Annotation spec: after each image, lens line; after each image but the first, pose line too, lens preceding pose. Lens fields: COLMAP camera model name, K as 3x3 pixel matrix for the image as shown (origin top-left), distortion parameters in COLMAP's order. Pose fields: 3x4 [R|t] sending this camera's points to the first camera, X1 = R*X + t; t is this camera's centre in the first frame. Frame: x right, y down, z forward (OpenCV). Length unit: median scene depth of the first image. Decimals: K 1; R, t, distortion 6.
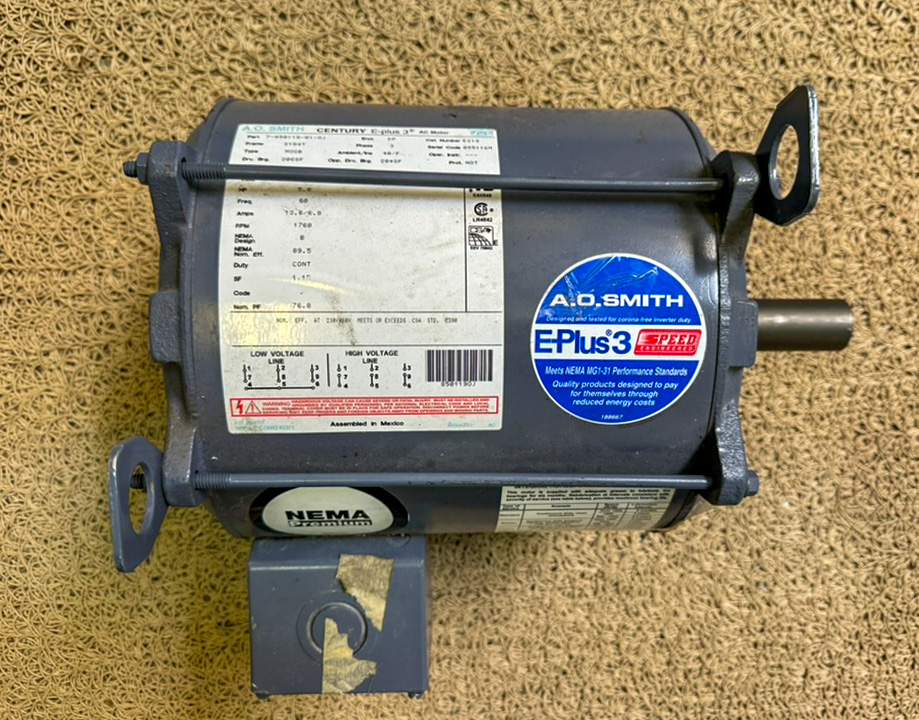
lens RADIAL K [[696.6, 0, 459.1], [0, 696.6, 399.5], [0, 0, 1]] dist [0.058410, -0.000136]
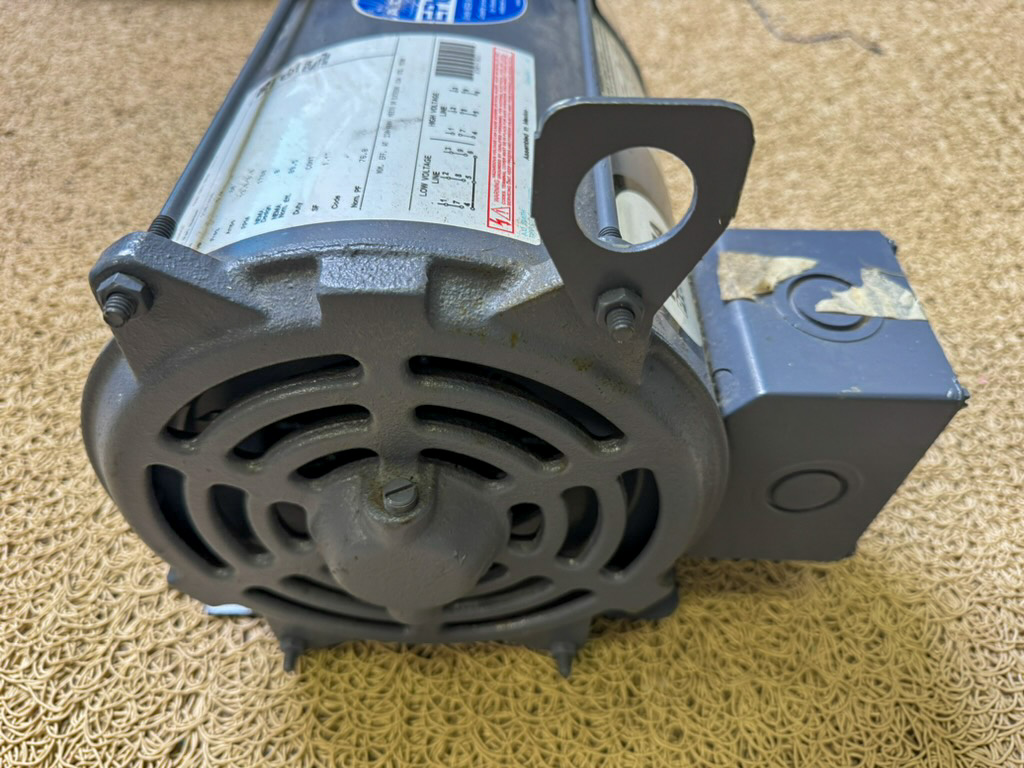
lens RADIAL K [[712.9, 0, 511.3], [0, 712.9, 384.1], [0, 0, 1]] dist [0.024202, 0.003452]
pose [[-0.000082, -0.818220, 0.574905, -0.830395], [0.995343, -0.055488, -0.078830, 0.066955], [0.096400, 0.572221, 0.814414, 0.510833]]
